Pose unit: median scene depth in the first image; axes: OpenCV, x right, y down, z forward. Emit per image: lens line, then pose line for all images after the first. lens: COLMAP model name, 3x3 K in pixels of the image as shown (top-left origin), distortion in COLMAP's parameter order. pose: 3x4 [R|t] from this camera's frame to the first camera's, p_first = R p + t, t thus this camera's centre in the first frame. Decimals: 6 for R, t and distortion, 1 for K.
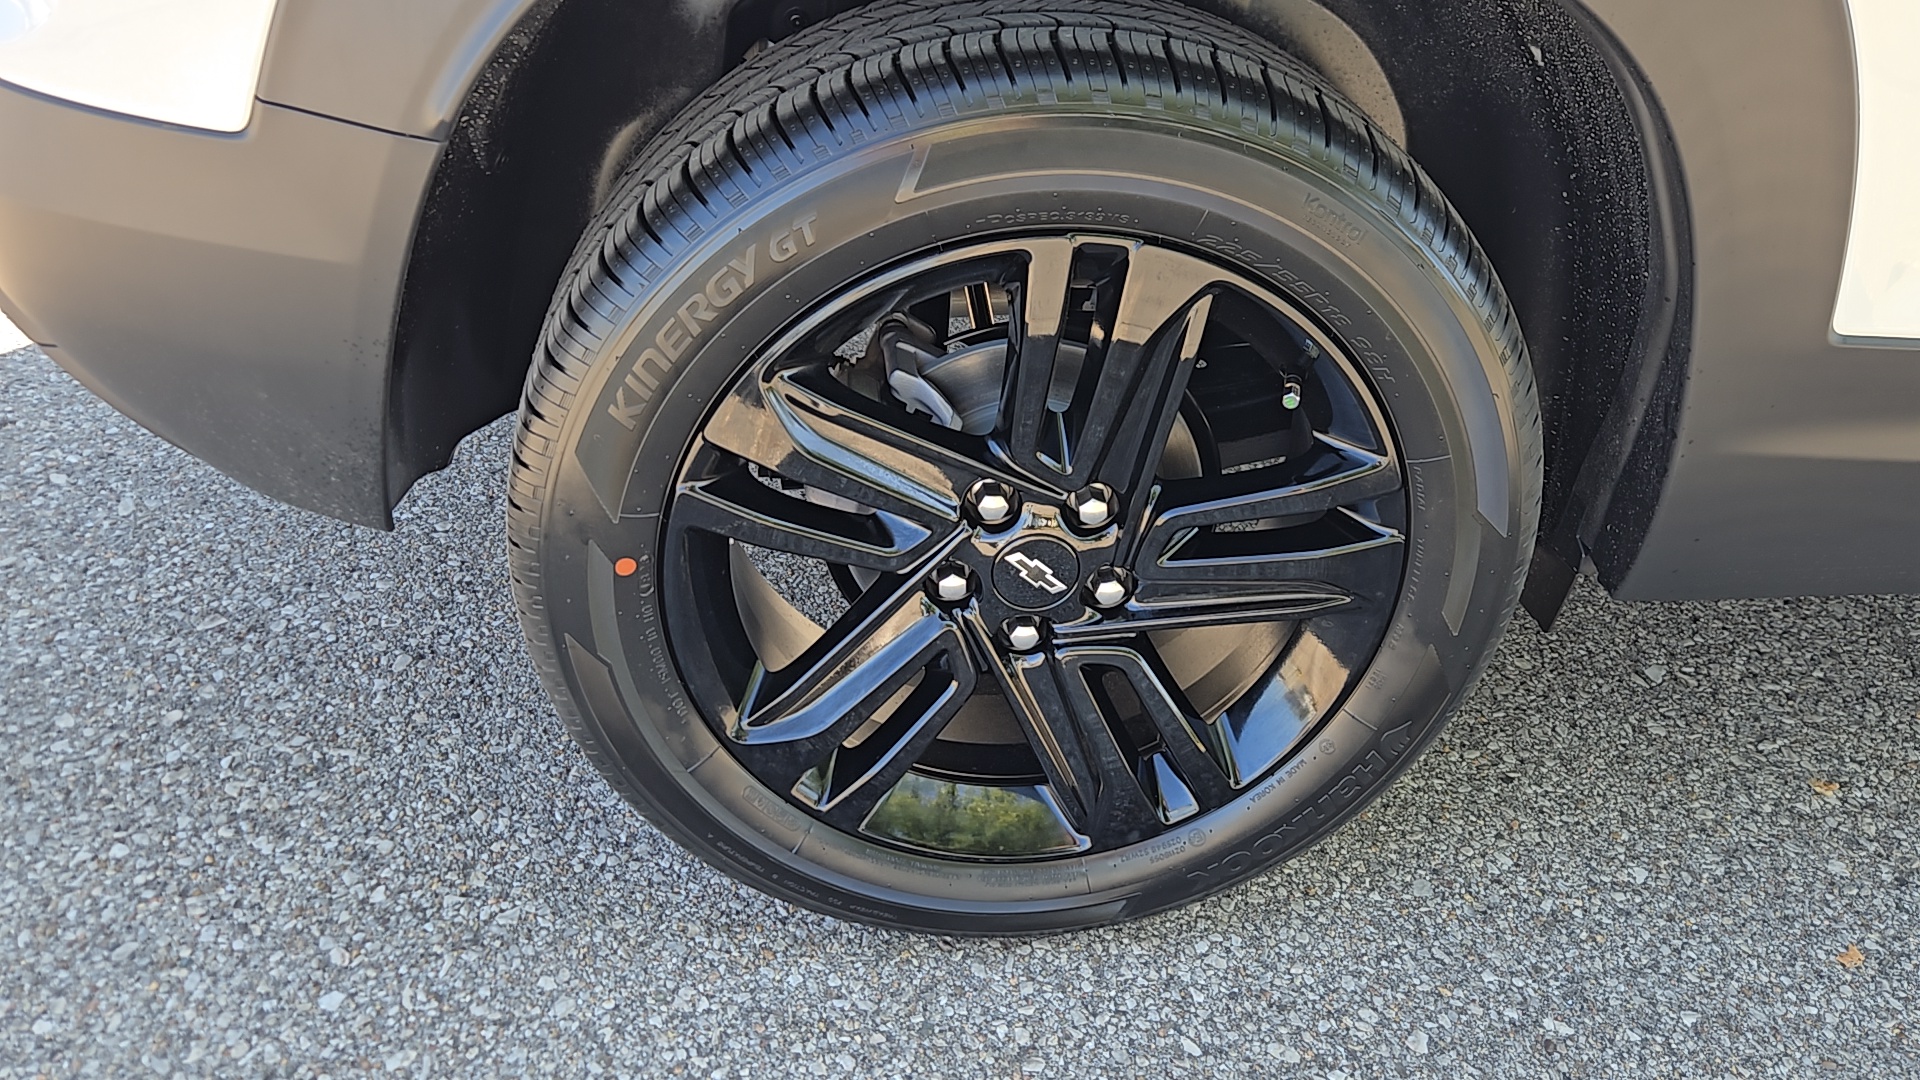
lens RADIAL K [[1600.7, 0, 951.7], [0, 1600.7, 534.8], [0, 0, 1]] dist [0.014319, -0.002714]
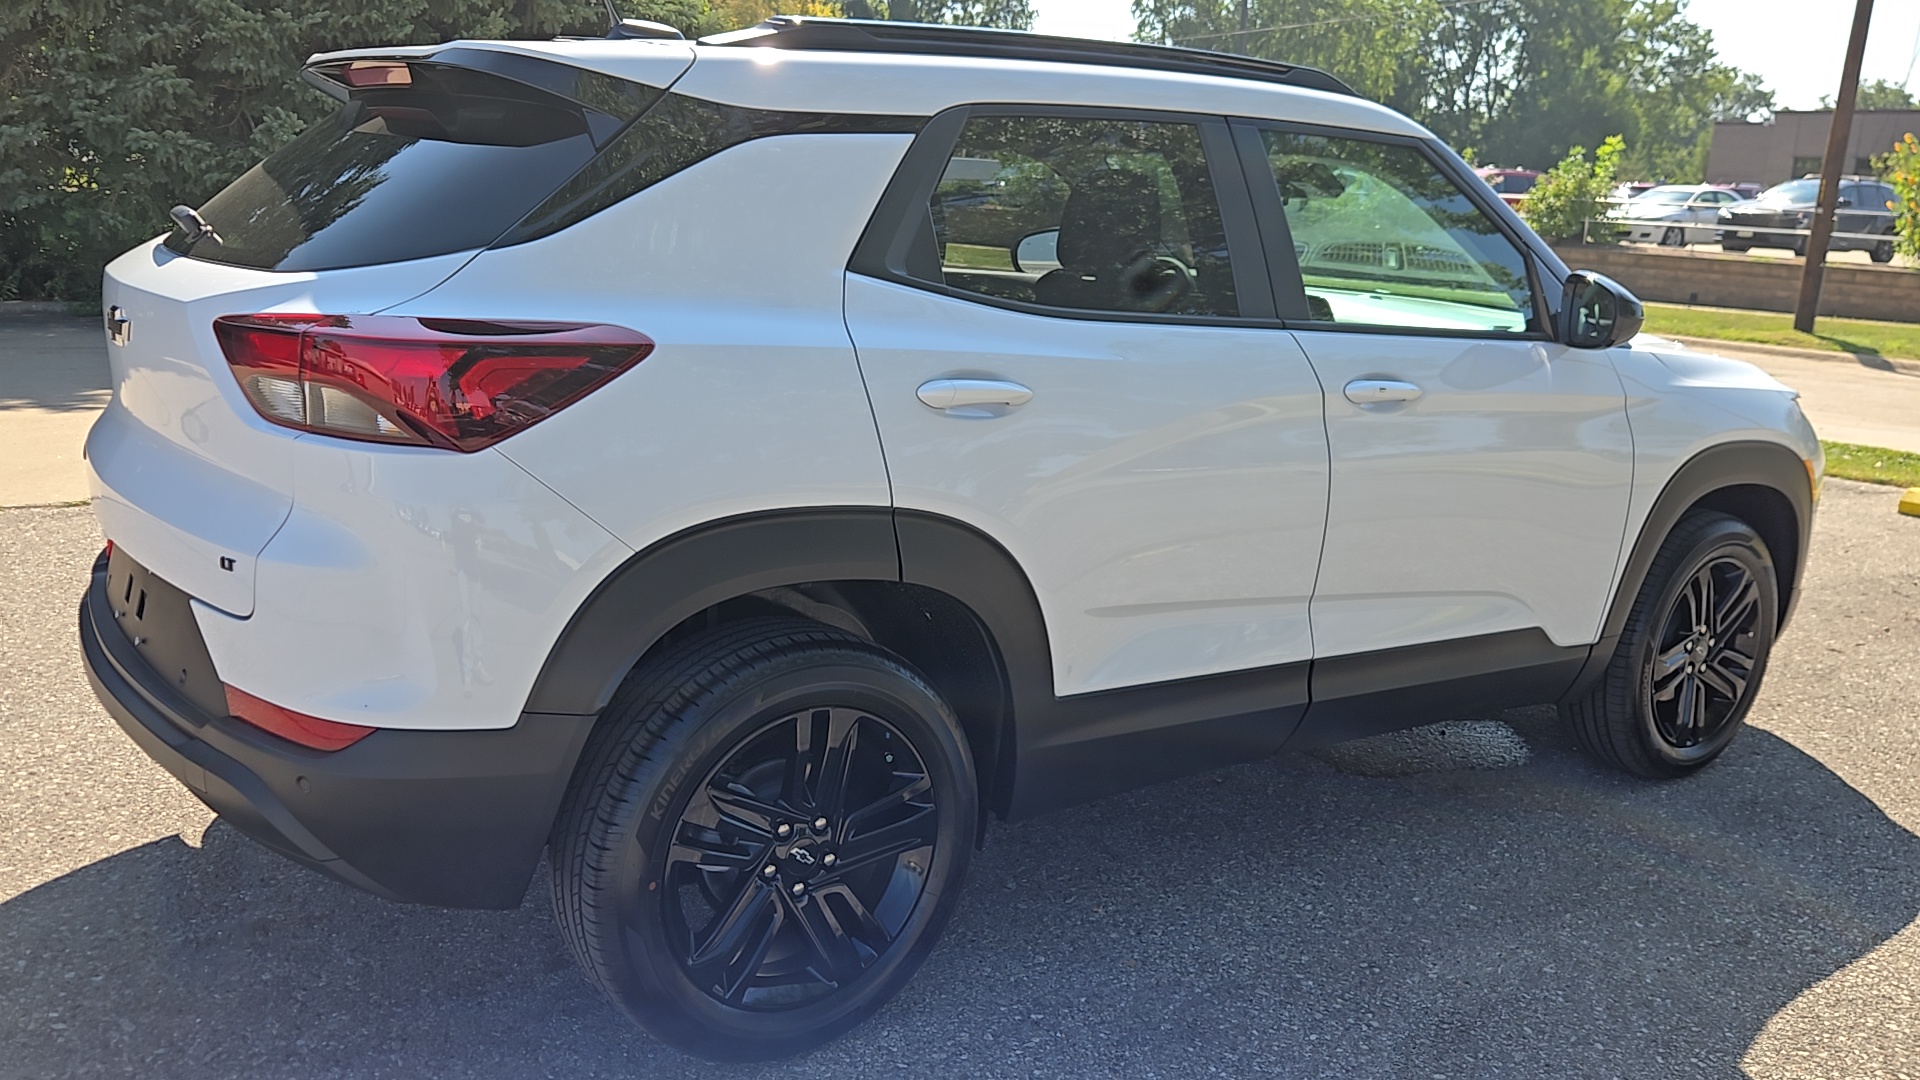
lens RADIAL K [[1600.7, 0, 951.7], [0, 1600.7, 534.8], [0, 0, 1]] dist [0.014319, -0.002714]
pose [[0.858973, -0.125693, 0.496354, -0.881049], [0.277768, 0.928748, -0.245505, 0.227971], [-0.430129, 0.348753, 0.832682, -1.235575]]
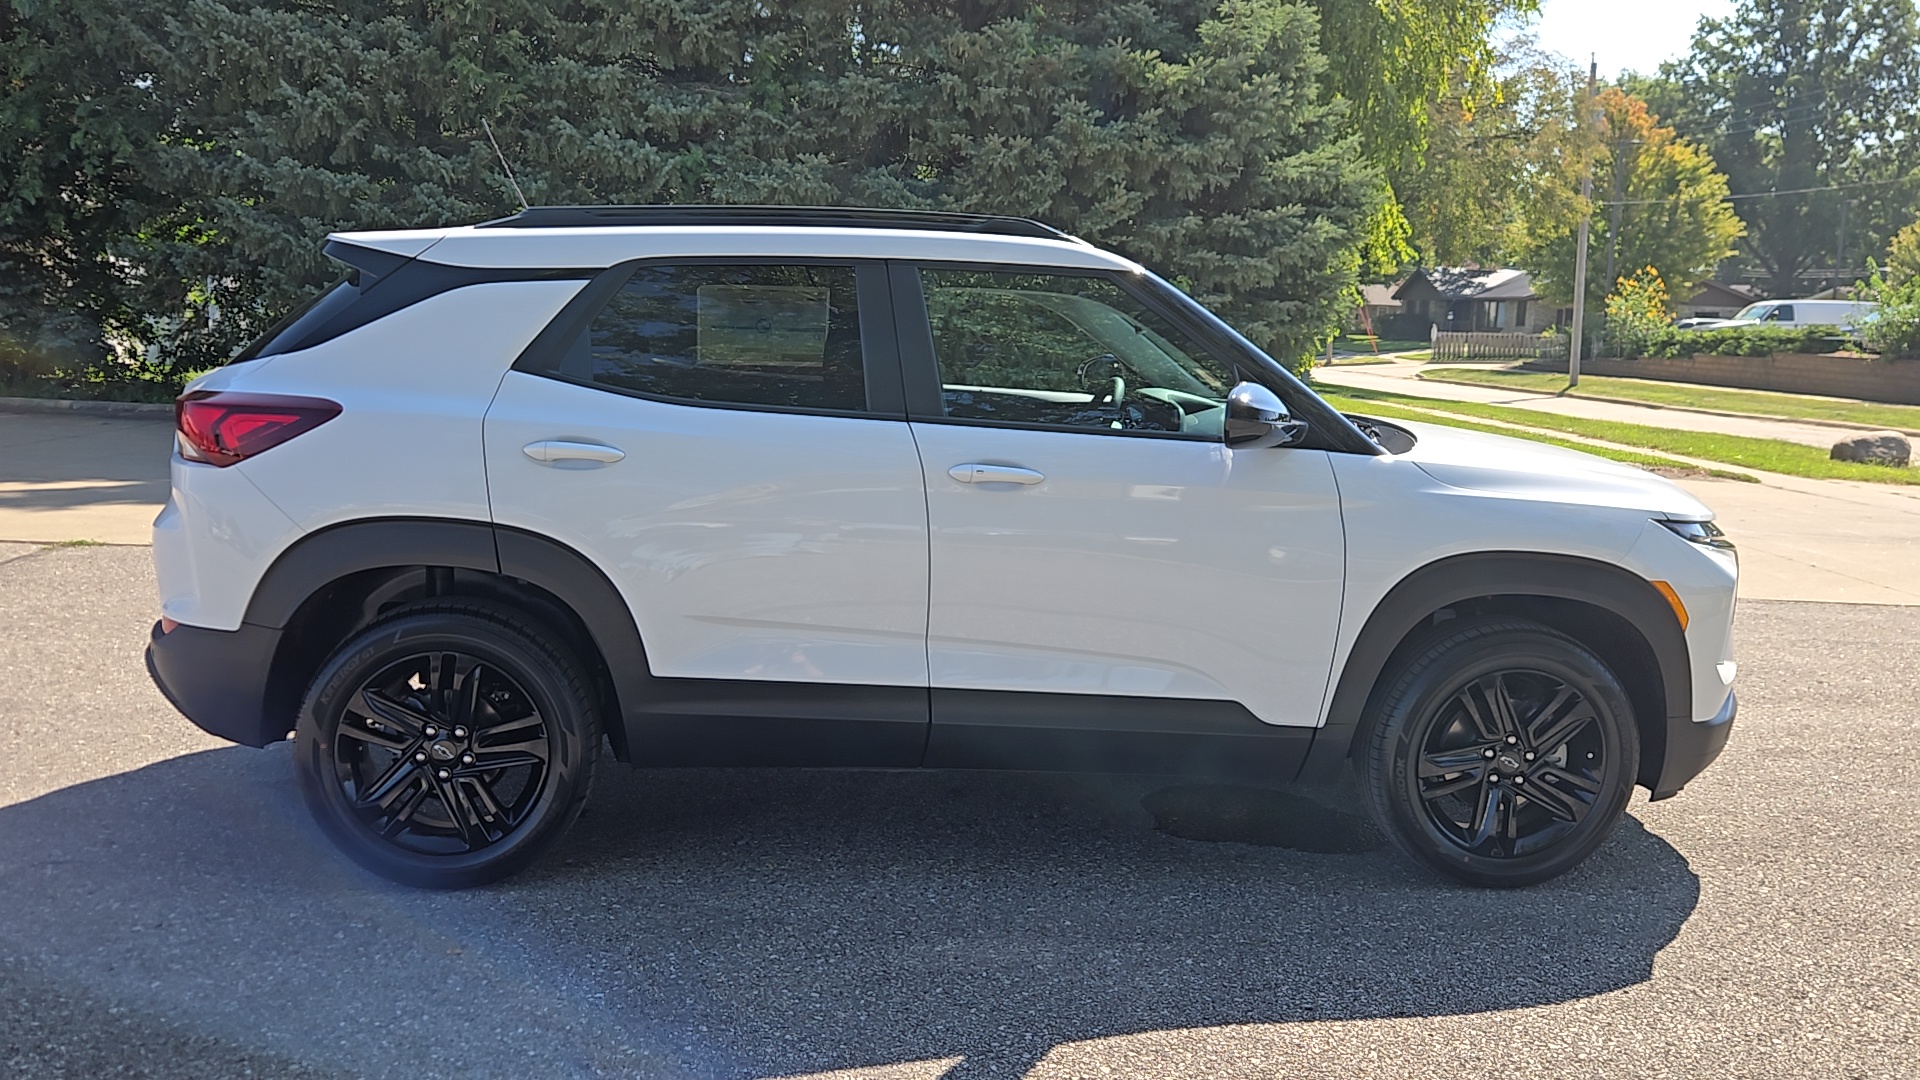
lens RADIAL K [[1600.7, 0, 951.7], [0, 1600.7, 534.8], [0, 0, 1]] dist [0.014319, -0.002714]
pose [[0.999556, -0.028409, 0.009009, 1.176313], [0.029592, 0.910135, -0.413254, 1.103362], [0.003541, 0.413337, 0.910571, -2.464035]]
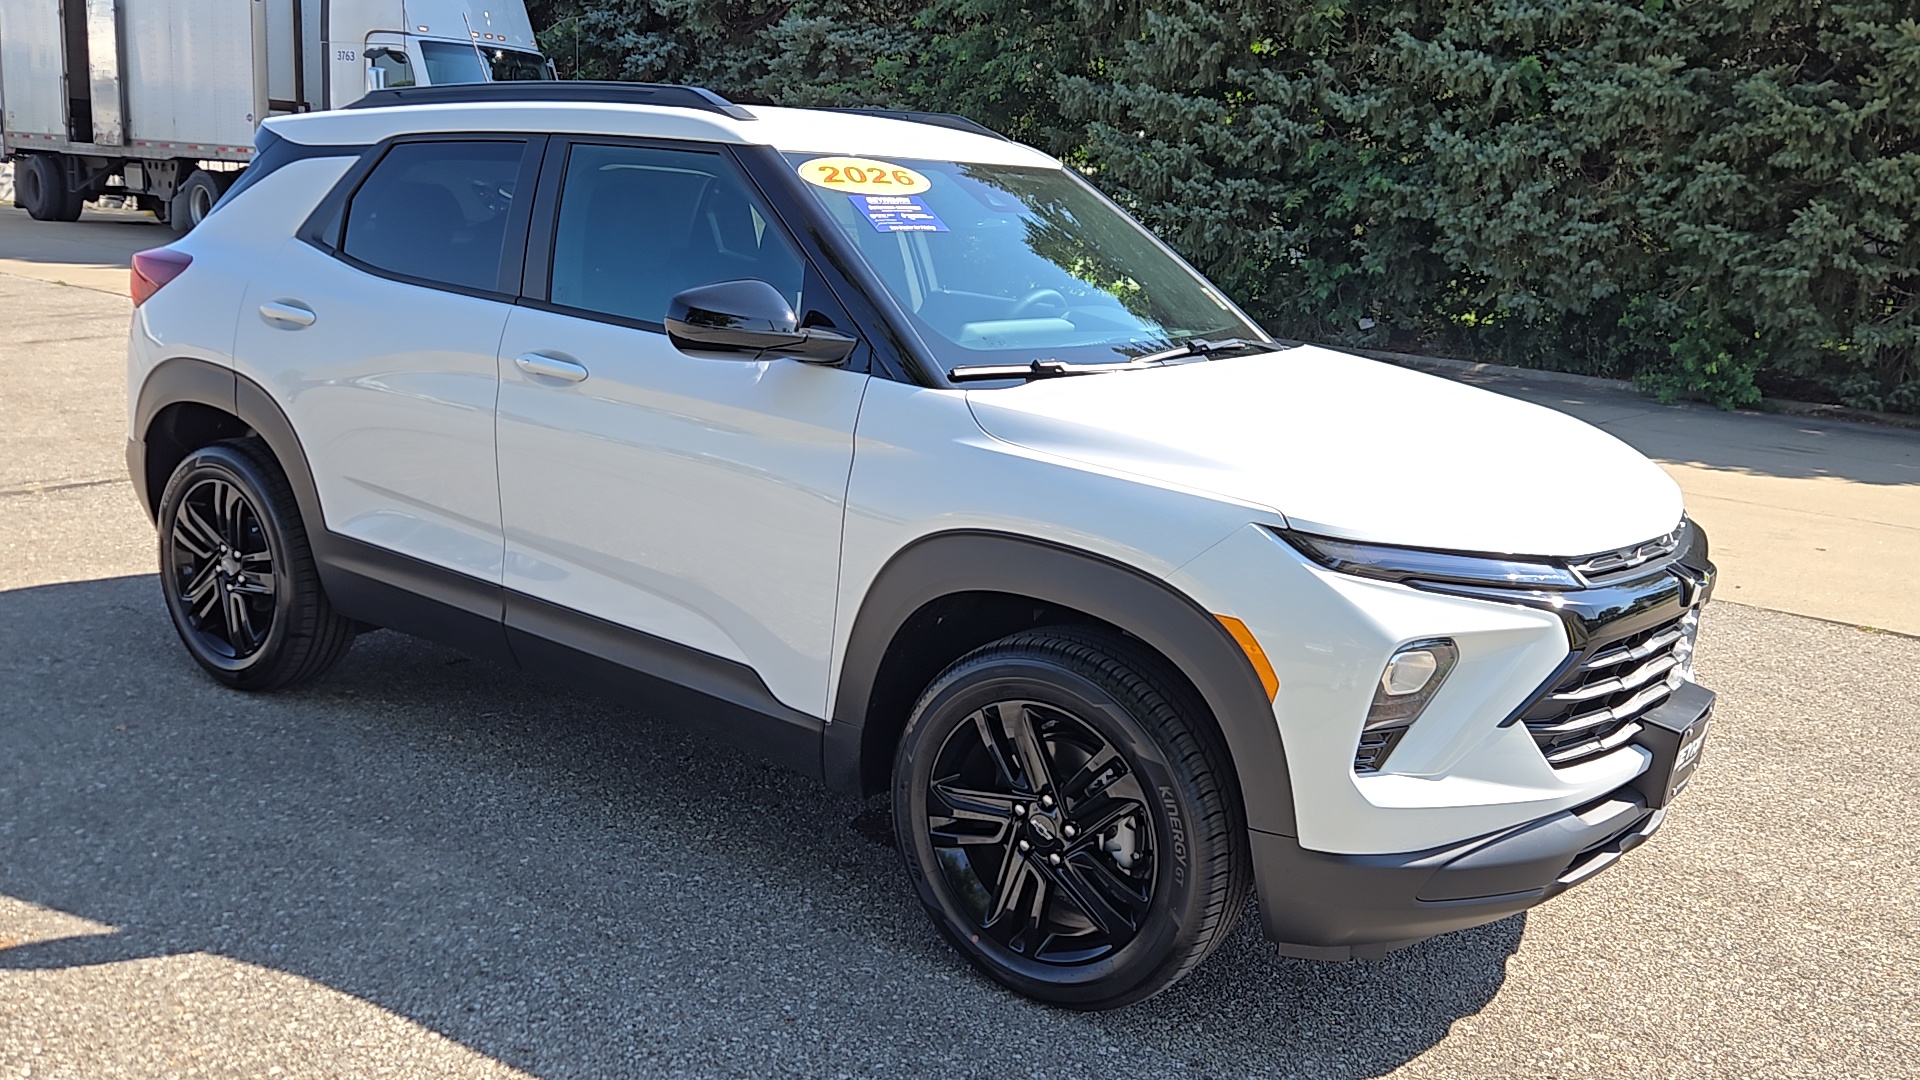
lens RADIAL K [[1600.7, 0, 951.7], [0, 1600.7, 534.8], [0, 0, 1]] dist [0.014319, -0.002714]
pose [[0.766192, 0.117926, -0.631699, 4.109708], [-0.353586, 0.898196, -0.261191, 0.367310], [0.536588, 0.423483, 0.729888, -1.048306]]
